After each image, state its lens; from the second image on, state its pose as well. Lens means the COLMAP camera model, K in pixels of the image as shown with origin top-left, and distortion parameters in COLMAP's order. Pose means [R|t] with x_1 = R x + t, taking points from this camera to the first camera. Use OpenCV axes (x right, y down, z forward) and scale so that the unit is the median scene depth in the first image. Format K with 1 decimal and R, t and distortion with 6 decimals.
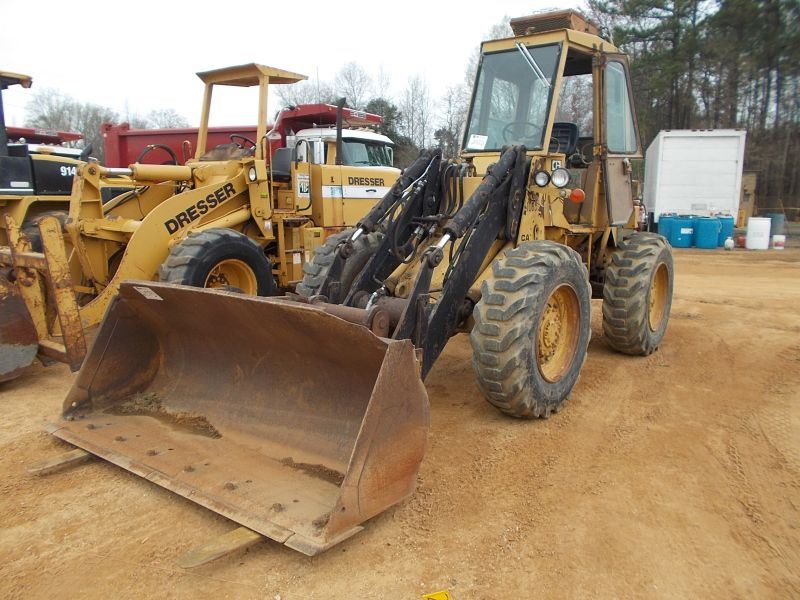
lens RADIAL K [[627.7, 0, 400.0], [0, 627.7, 300.0], [0, 0, 1]] dist [0.008363, 0.008579]
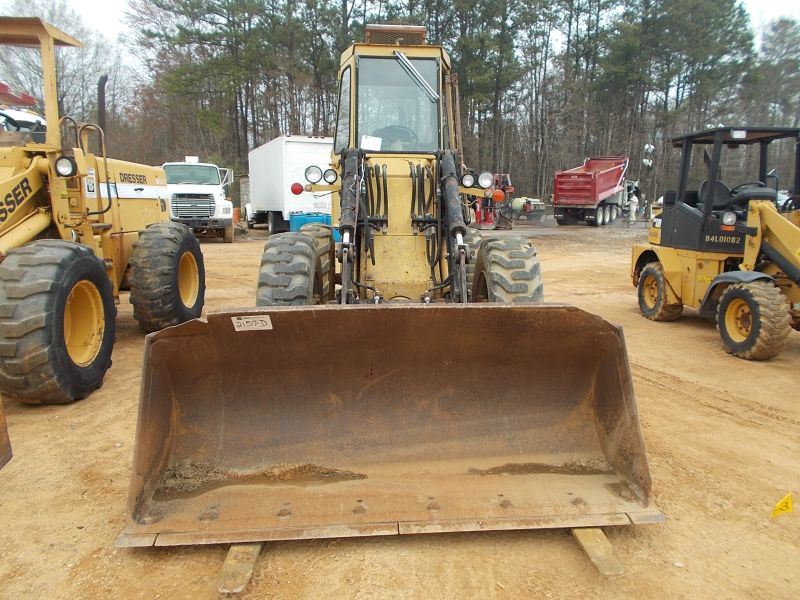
lens RADIAL K [[627.7, 0, 400.0], [0, 627.7, 300.0], [0, 0, 1]] dist [0.008363, 0.008579]
pose [[0.744995, -0.109638, 0.657999, -0.751061], [0.108503, 0.993181, 0.042638, -0.050915], [-0.658187, 0.039630, 0.751811, 0.292456]]
